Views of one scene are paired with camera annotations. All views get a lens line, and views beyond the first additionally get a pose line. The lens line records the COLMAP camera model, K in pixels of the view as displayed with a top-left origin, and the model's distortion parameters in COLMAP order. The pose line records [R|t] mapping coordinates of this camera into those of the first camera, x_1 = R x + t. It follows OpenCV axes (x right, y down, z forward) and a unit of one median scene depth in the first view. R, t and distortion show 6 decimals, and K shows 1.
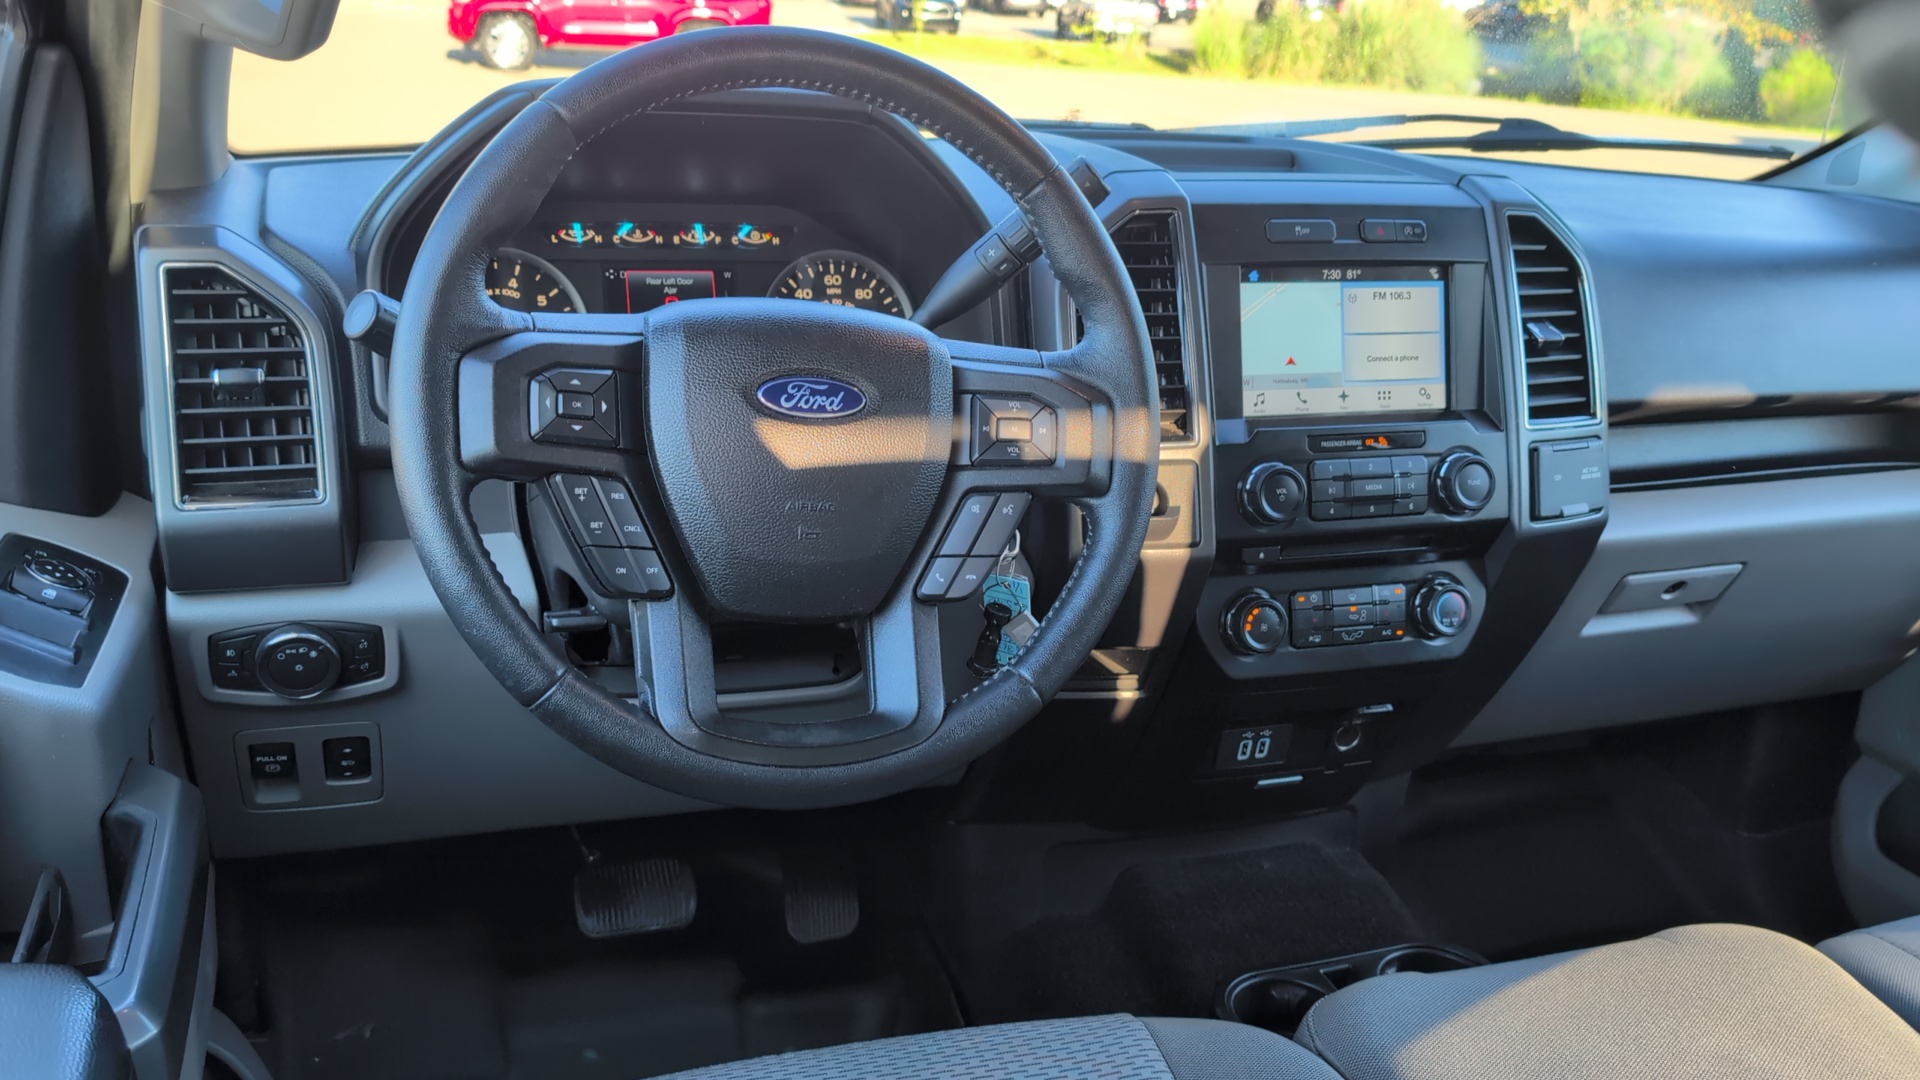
lens RADIAL K [[1624.3, 0, 960.0], [0, 1624.3, 540.0], [0, 0, 1]] dist [0.028269, -0.015767]
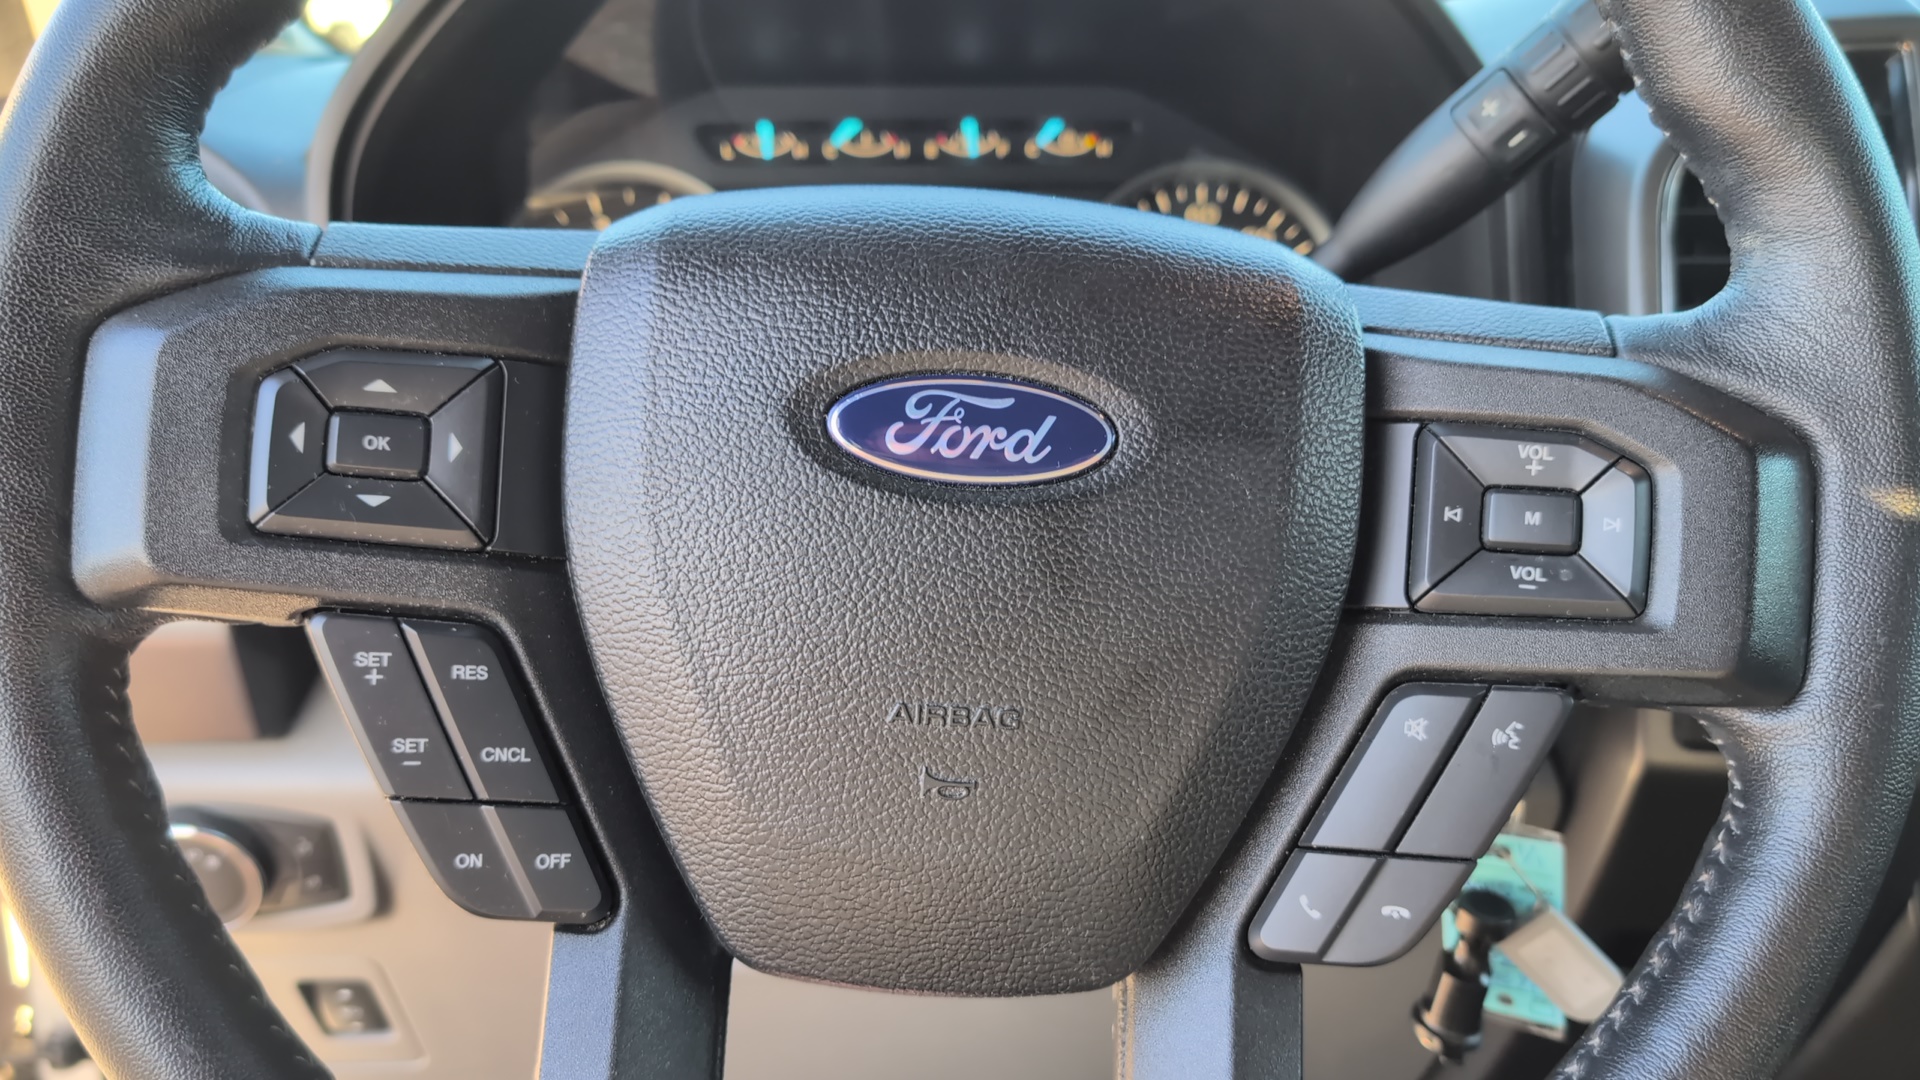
lens RADIAL K [[1624.3, 0, 960.0], [0, 1624.3, 540.0], [0, 0, 1]] dist [0.028269, -0.015767]
pose [[0.954694, 0.032415, -0.295820, 0.013994], [-0.034781, 0.999391, -0.002736, -0.042661], [0.295551, 0.012901, 0.955240, 0.446035]]
